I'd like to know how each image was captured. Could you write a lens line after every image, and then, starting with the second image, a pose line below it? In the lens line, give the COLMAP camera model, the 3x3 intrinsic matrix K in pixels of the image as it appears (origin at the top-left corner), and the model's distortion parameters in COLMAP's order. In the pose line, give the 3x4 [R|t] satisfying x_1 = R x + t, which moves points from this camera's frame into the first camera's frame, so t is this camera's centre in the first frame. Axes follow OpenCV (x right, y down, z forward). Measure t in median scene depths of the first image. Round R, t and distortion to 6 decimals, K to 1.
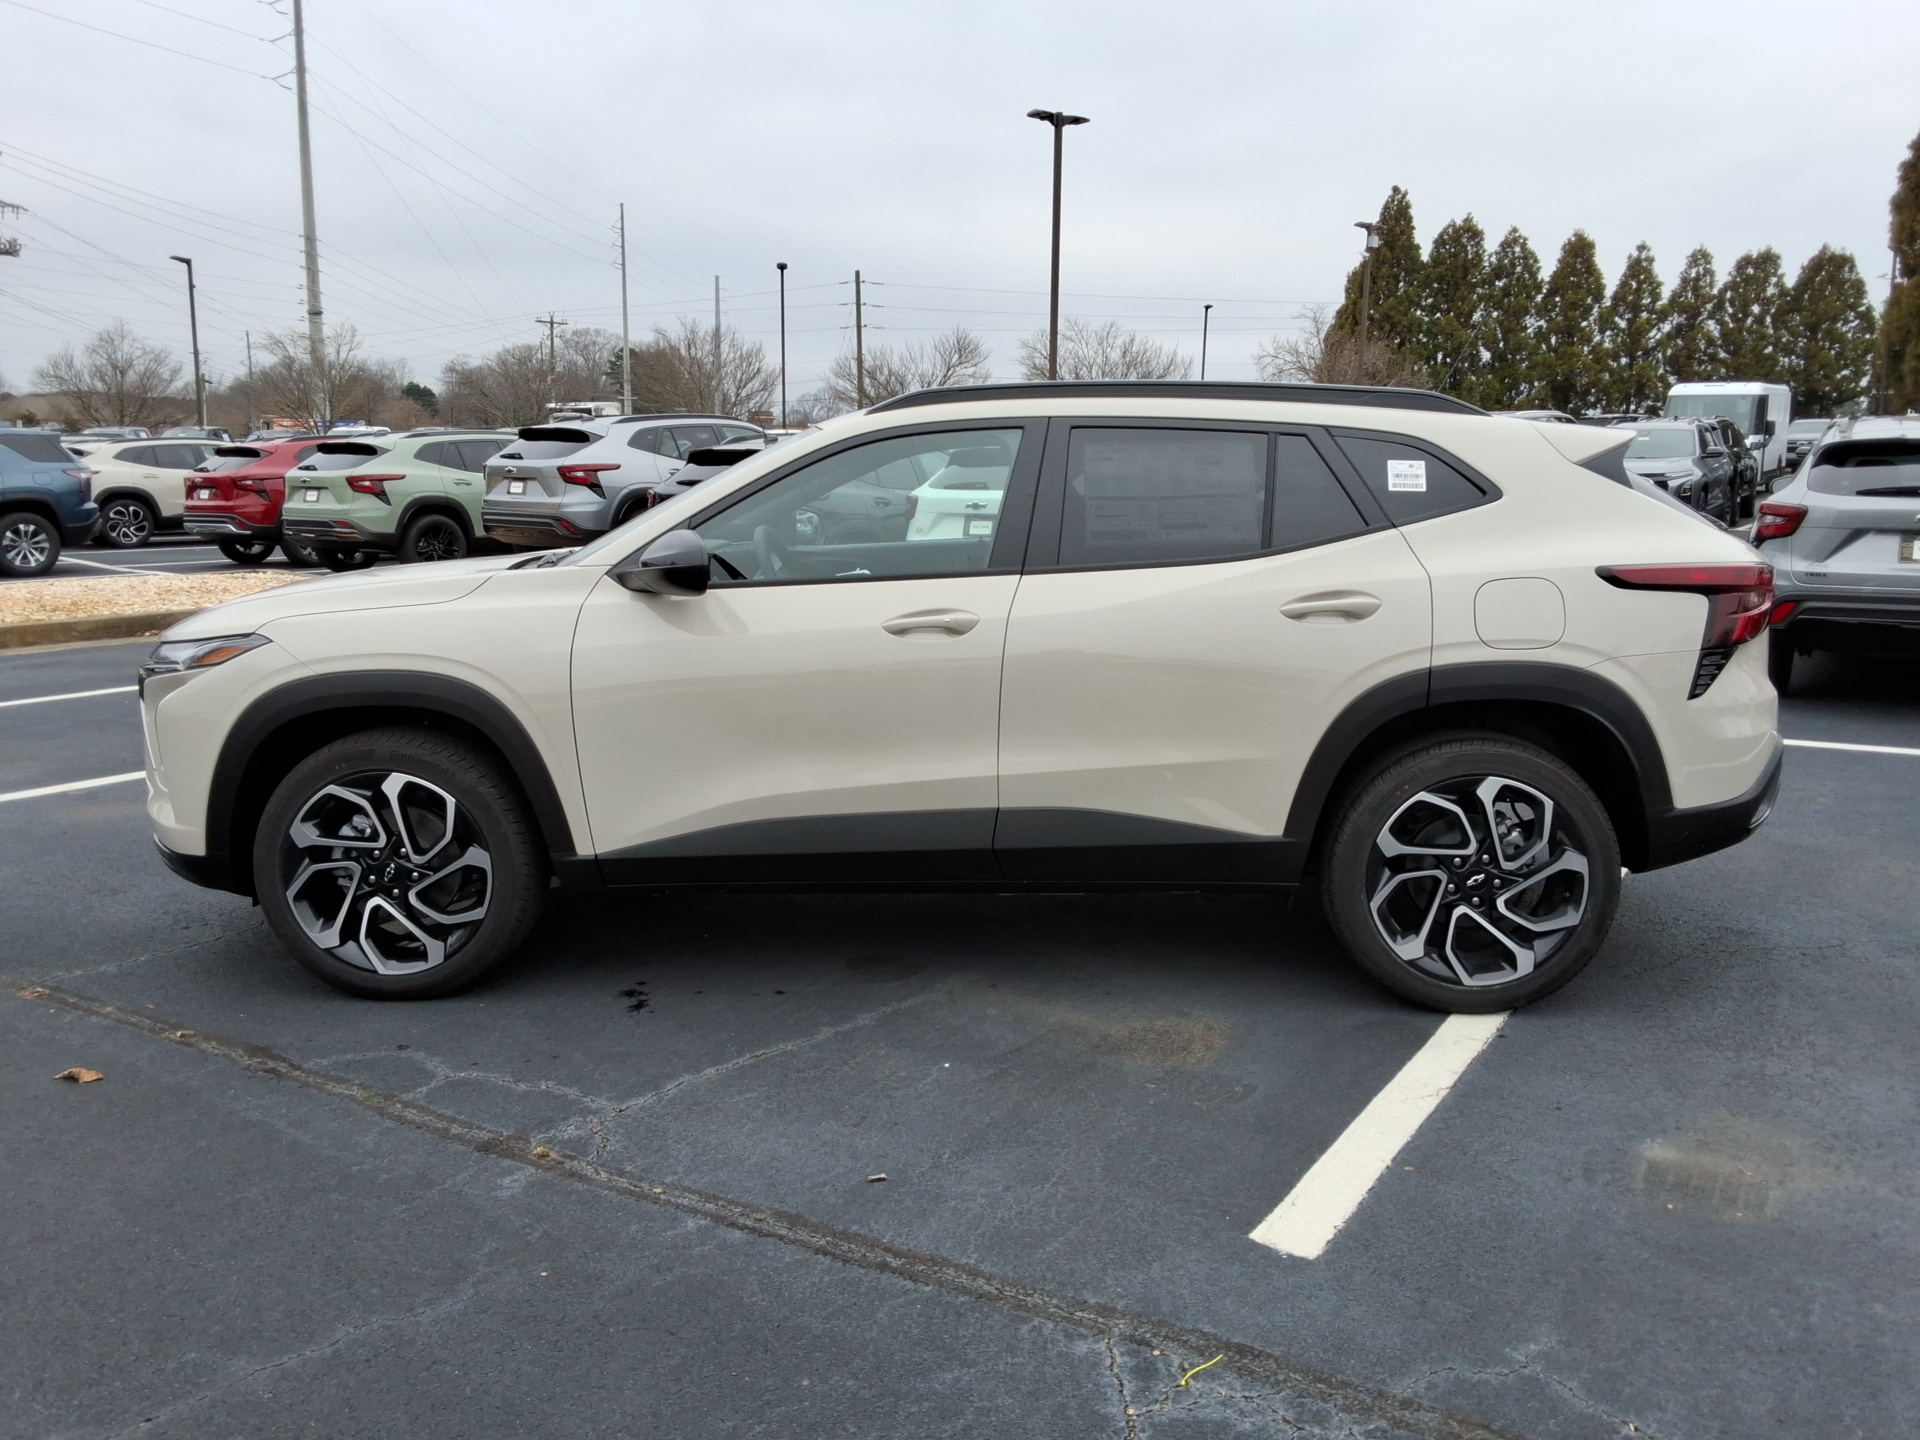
lens RADIAL K [[1537.2, 0, 994.5], [0, 1537.2, 712.7], [0, 0, 1]] dist [0.147052, -0.253807]
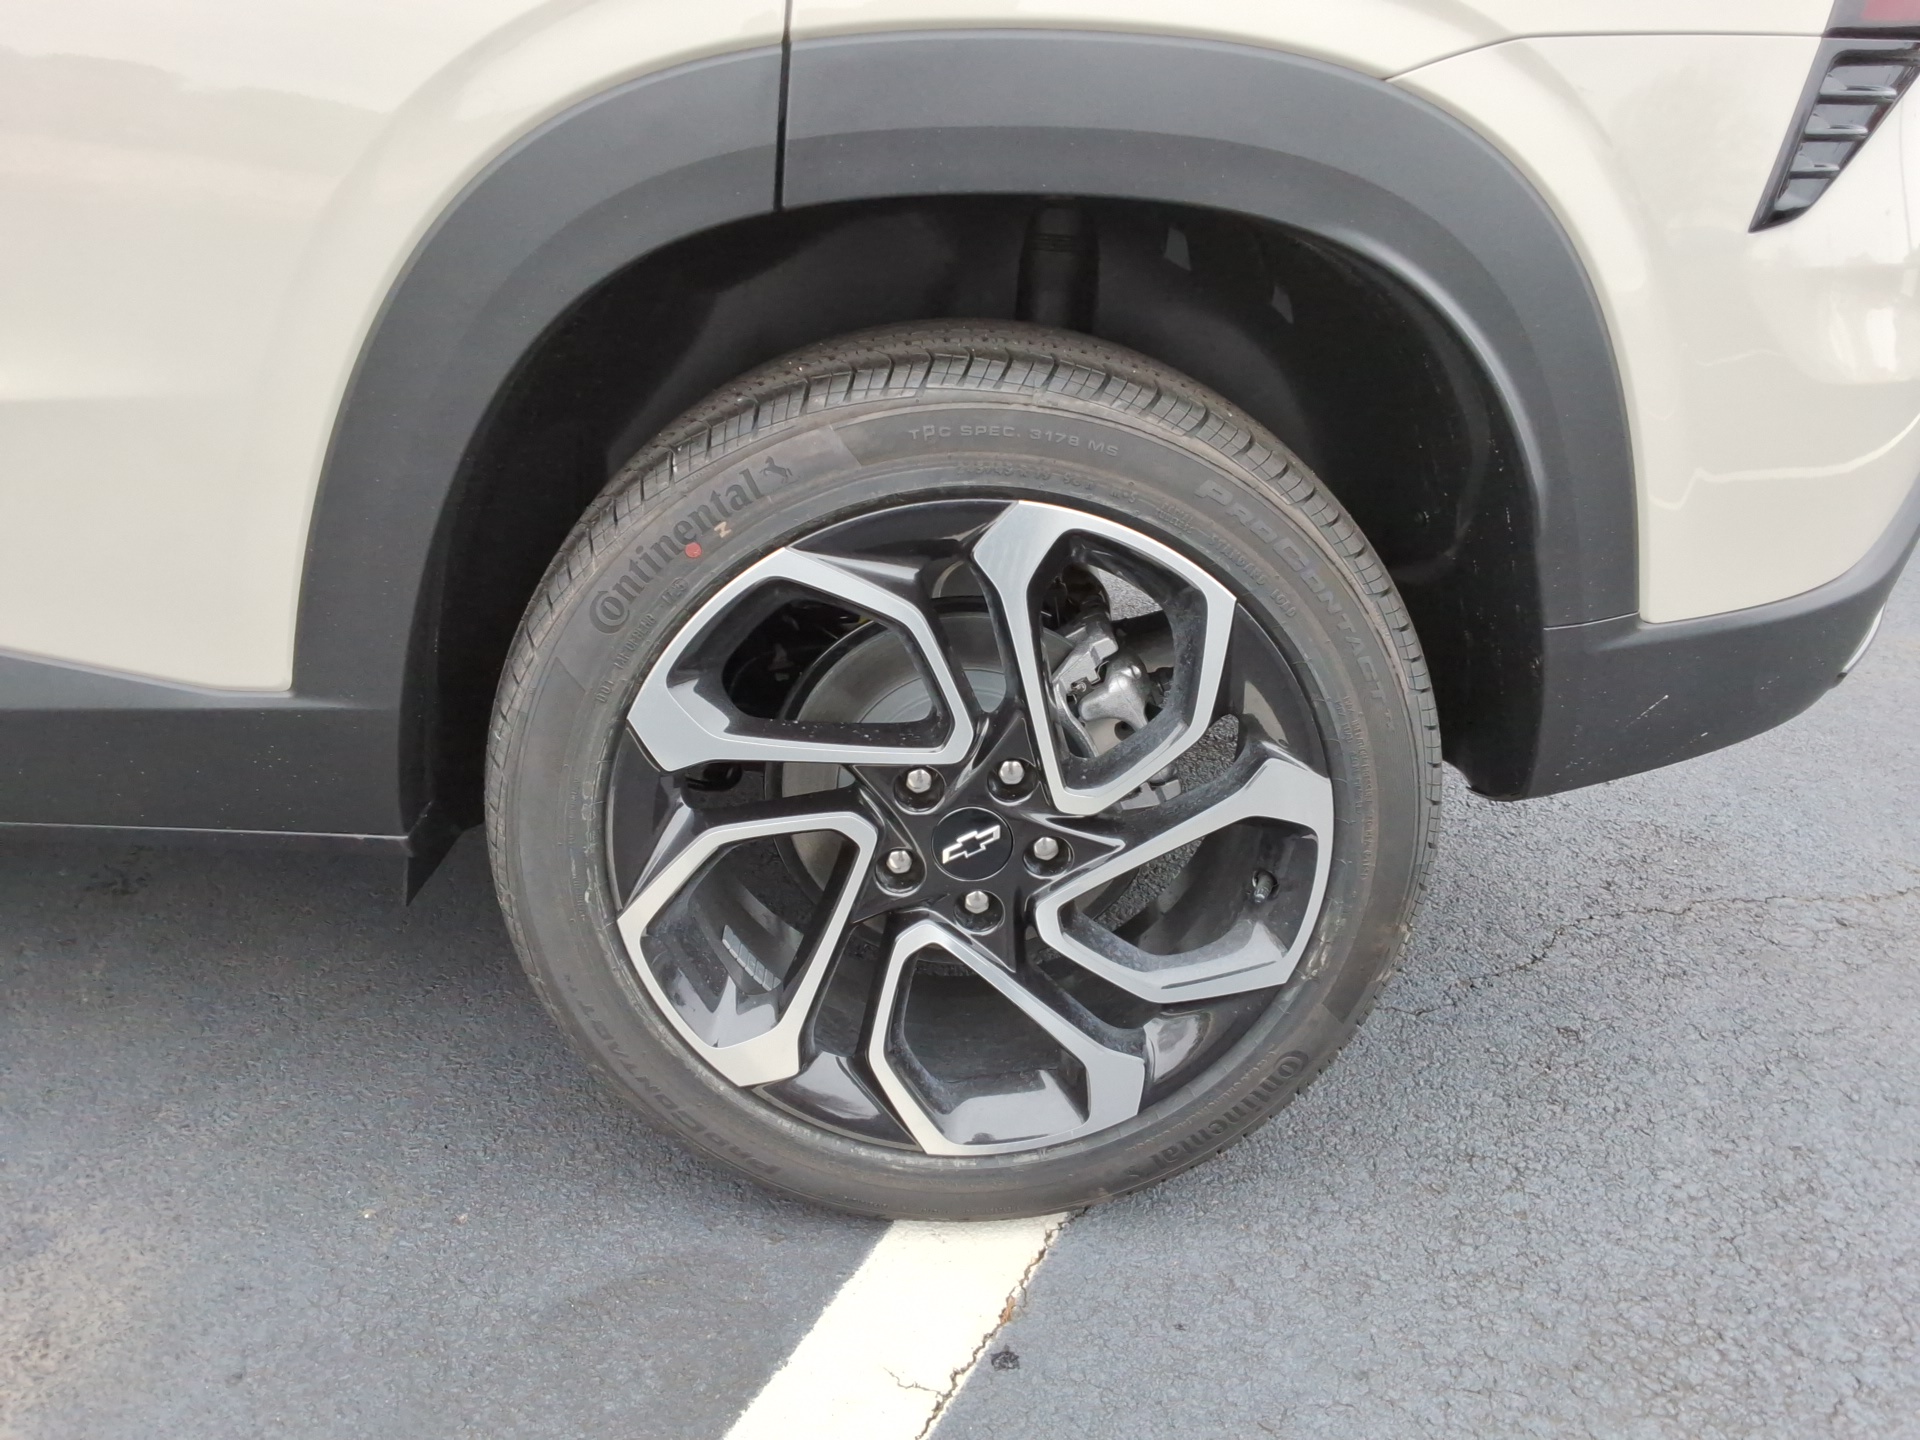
lens RADIAL K [[1537.2, 0, 994.5], [0, 1537.2, 712.7], [0, 0, 1]] dist [0.147052, -0.253807]
pose [[0.994402, 0.016484, 0.104367, 0.288636], [-0.040683, 0.971334, 0.234211, 0.014016], [-0.097514, -0.237146, 0.966568, 0.736293]]
